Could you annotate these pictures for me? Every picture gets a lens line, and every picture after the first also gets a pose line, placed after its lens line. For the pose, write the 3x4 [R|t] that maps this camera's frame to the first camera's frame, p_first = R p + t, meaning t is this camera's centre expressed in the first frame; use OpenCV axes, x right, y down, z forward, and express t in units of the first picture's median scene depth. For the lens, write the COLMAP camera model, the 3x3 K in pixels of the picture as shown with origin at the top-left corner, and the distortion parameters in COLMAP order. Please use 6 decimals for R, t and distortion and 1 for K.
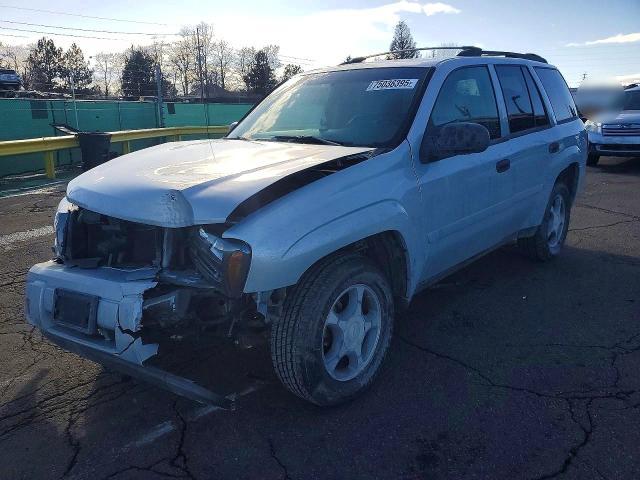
lens RADIAL K [[519.9, 0, 320.0], [0, 519.9, 240.0], [0, 0, 1]] dist [0.025634, 0.001653]
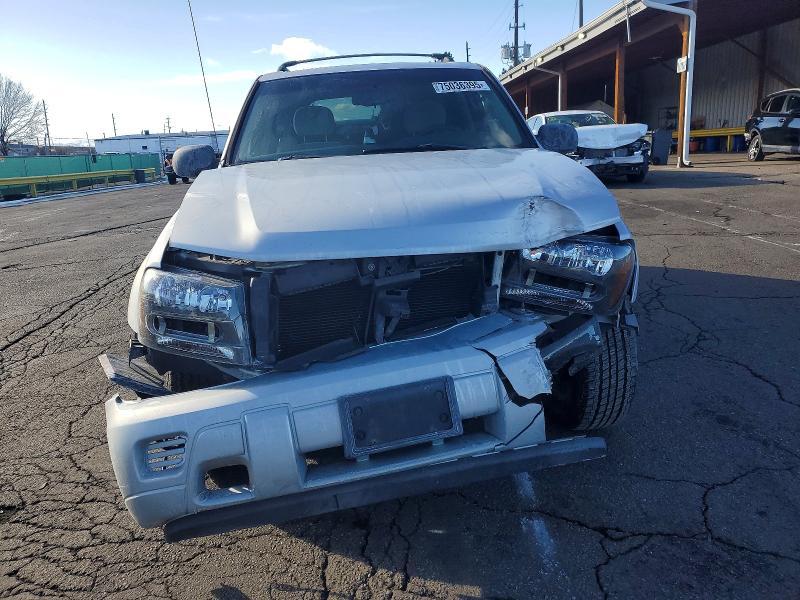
lens RADIAL K [[649.8, 0, 400.0], [0, 649.8, 300.0], [0, 0, 1]] dist [0.025634, 0.001653]
pose [[0.651619, -0.198476, 0.732120, -1.051990], [0.217020, 0.973598, 0.070783, -0.056097], [-0.726839, 0.112761, 0.677488, 0.492099]]
